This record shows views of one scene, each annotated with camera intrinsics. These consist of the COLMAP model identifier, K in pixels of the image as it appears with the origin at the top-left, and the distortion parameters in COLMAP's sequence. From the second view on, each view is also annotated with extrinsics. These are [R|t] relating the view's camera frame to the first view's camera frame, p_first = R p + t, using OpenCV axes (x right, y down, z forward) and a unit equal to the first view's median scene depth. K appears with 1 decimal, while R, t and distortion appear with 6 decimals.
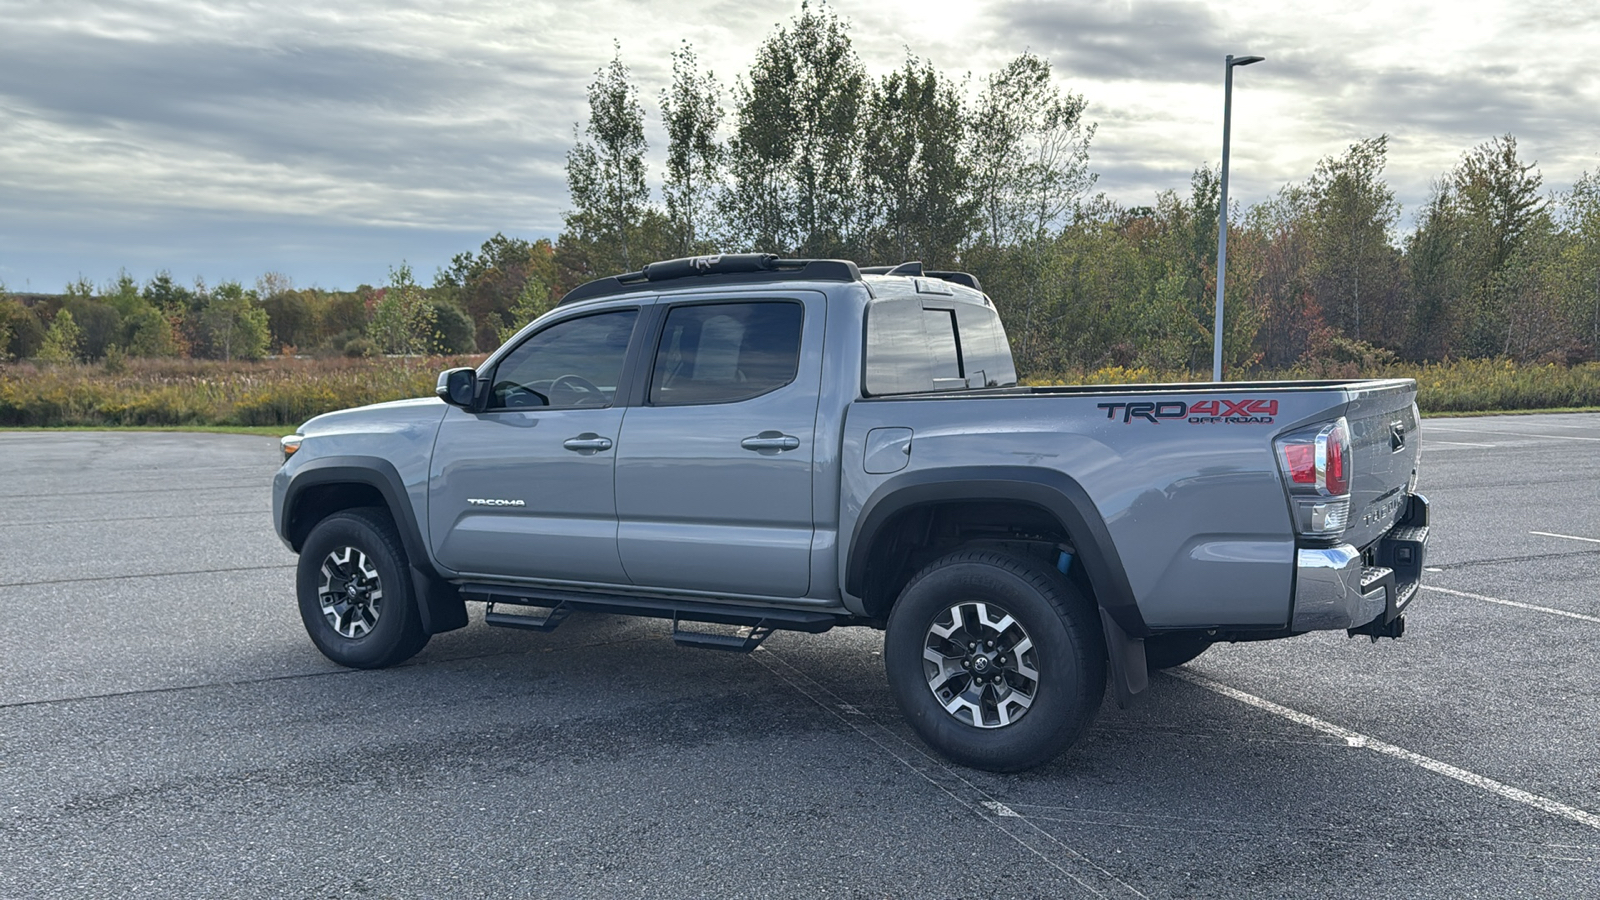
lens RADIAL K [[1304.8, 0, 824.0], [0, 1304.8, 455.2], [0, 0, 1]] dist [0.114400, -0.181299]
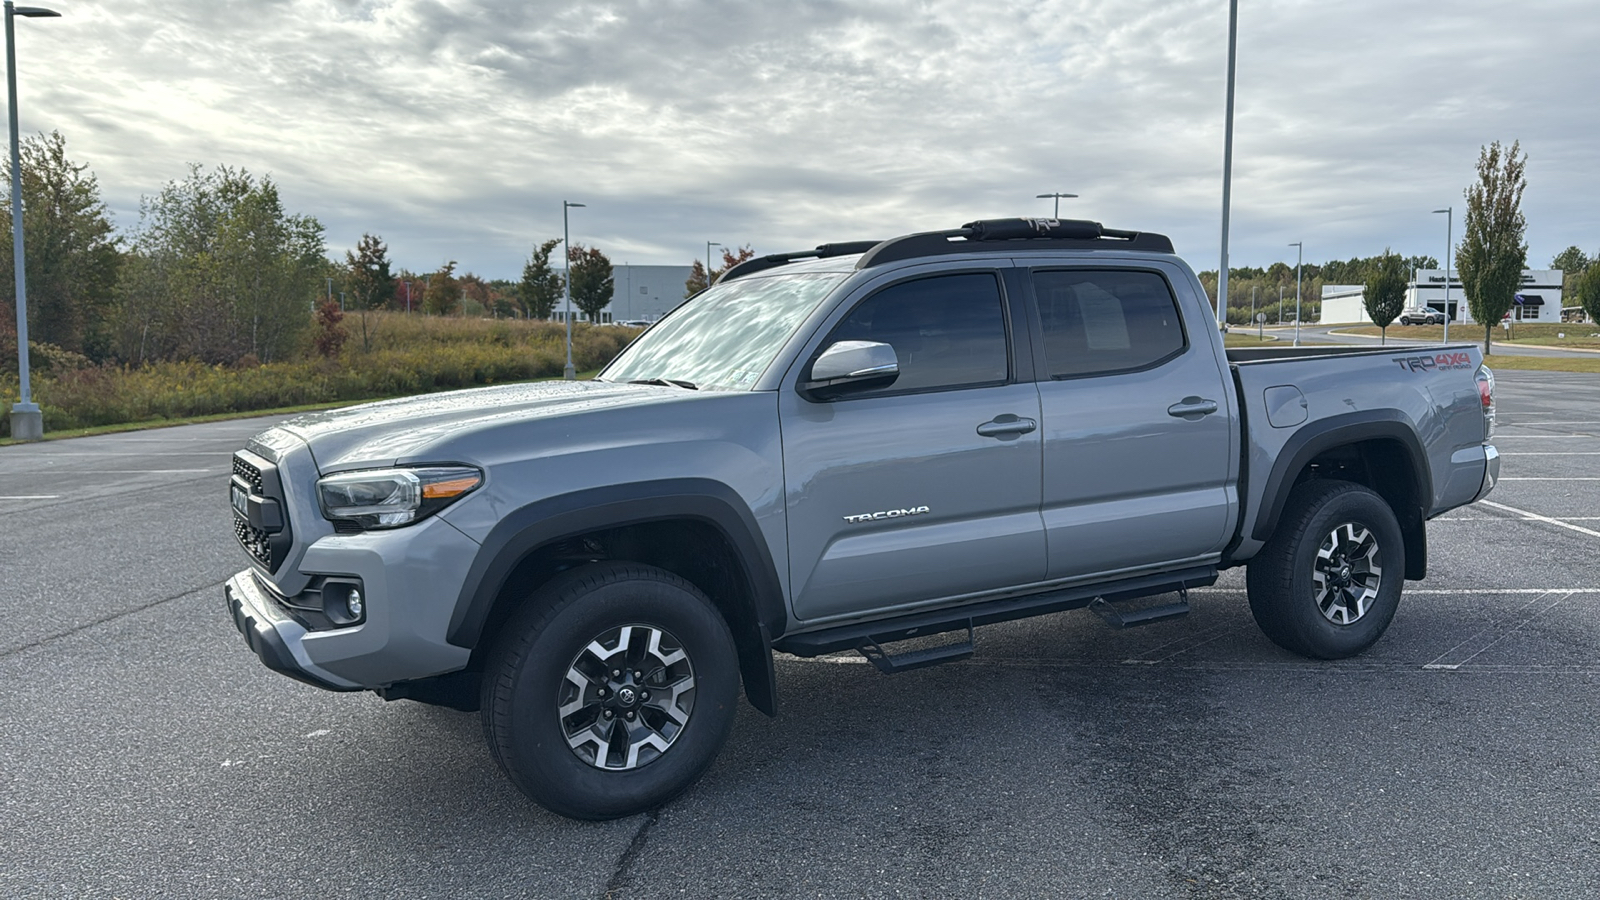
lens RADIAL K [[1294.2, 0, 835.8], [0, 1294.2, 480.4], [0, 0, 1]] dist [0.128563, -0.208184]
pose [[0.450239, -0.090829, 0.888276, -0.869639], [0.079582, 0.994936, 0.061397, -0.030790], [-0.889355, 0.043048, 0.455187, 0.627500]]
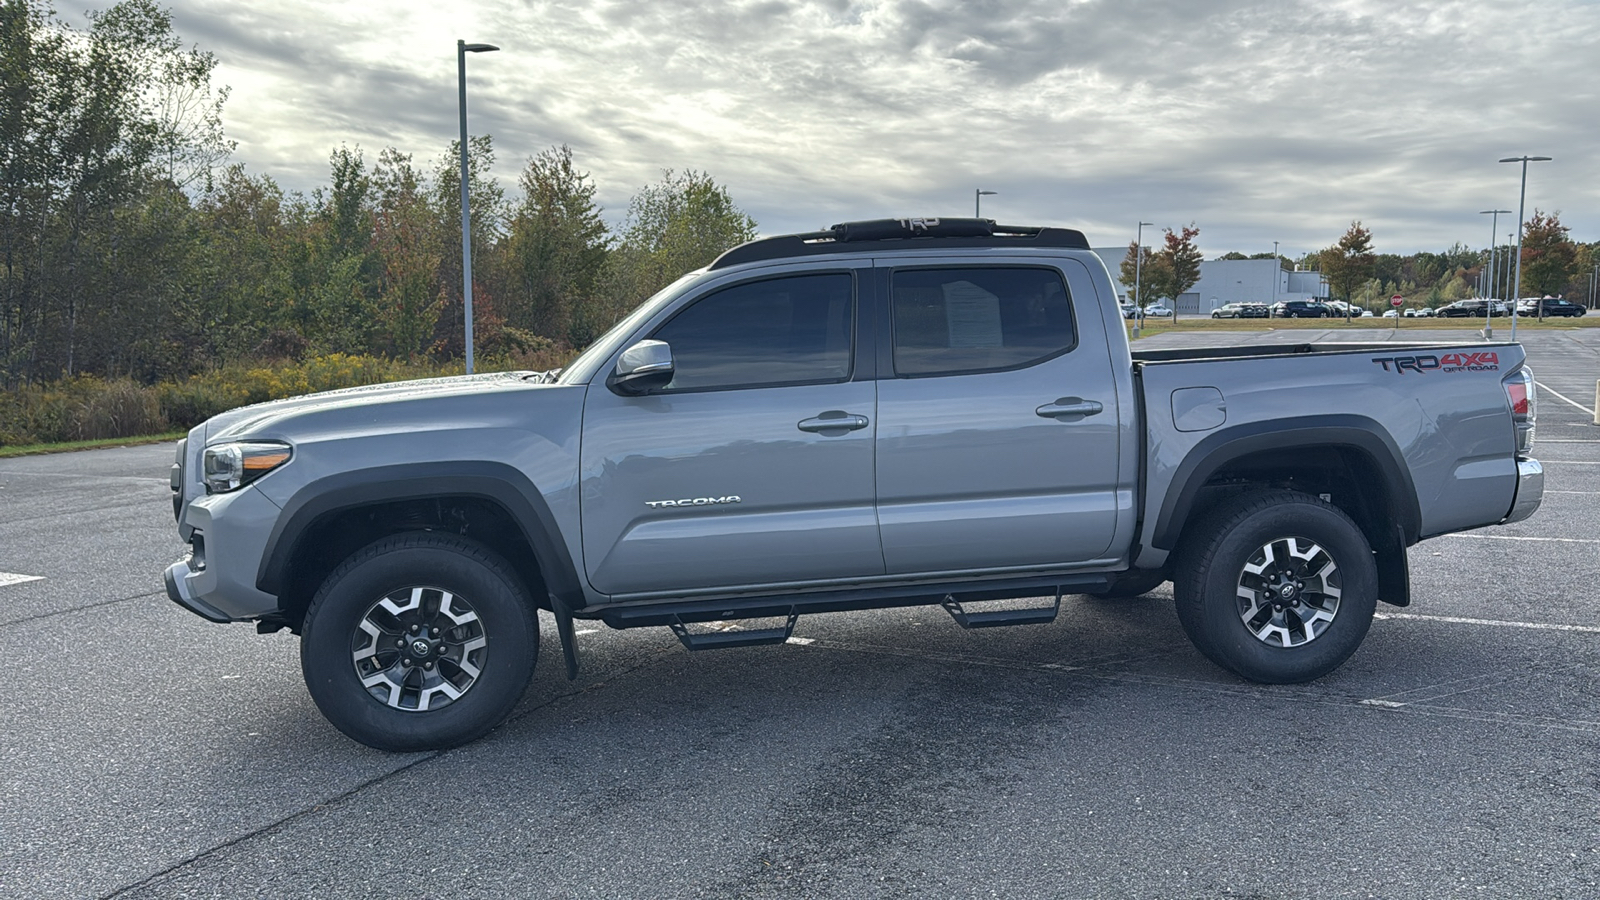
lens RADIAL K [[1291.3, 0, 834.9], [0, 1291.3, 473.9], [0, 0, 1]] dist [0.157699, -0.290803]
pose [[0.734988, -0.073521, 0.674082, -0.680240], [0.058938, 0.997269, 0.044508, -0.011943], [-0.675513, 0.007016, 0.737314, 0.312337]]
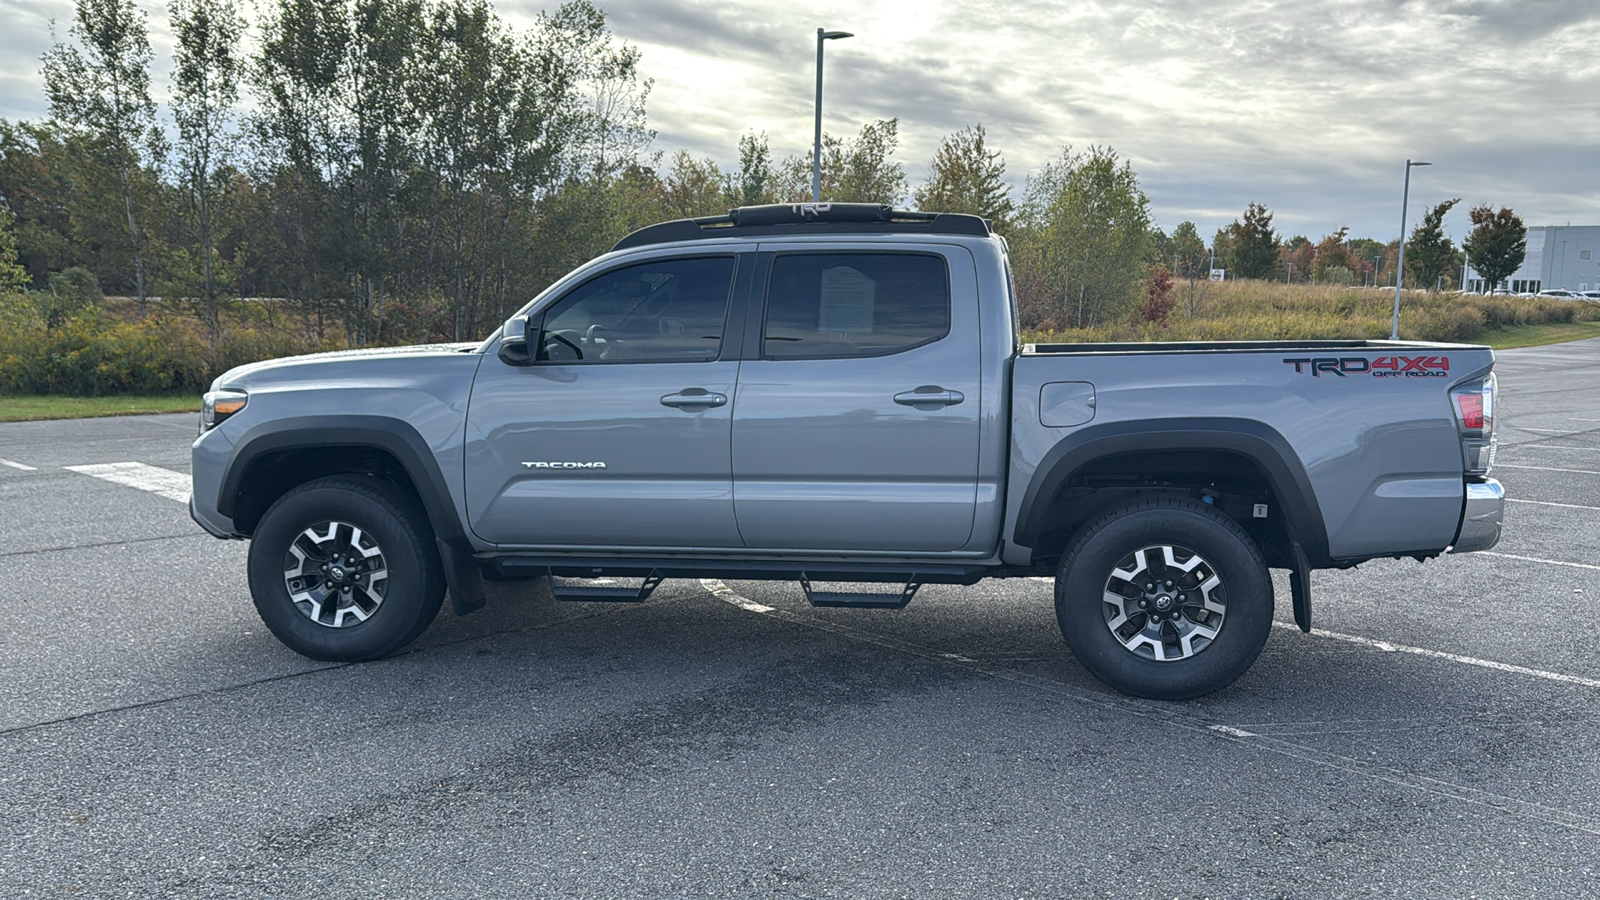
lens RADIAL K [[1292.6, 0, 832.7], [0, 1292.6, 490.2], [0, 0, 1]] dist [0.153867, -0.272713]
pose [[0.918761, -0.031929, 0.393520, -0.401131], [0.008442, 0.998086, 0.061270, -0.000279], [-0.394723, -0.052970, 0.917272, 0.095836]]
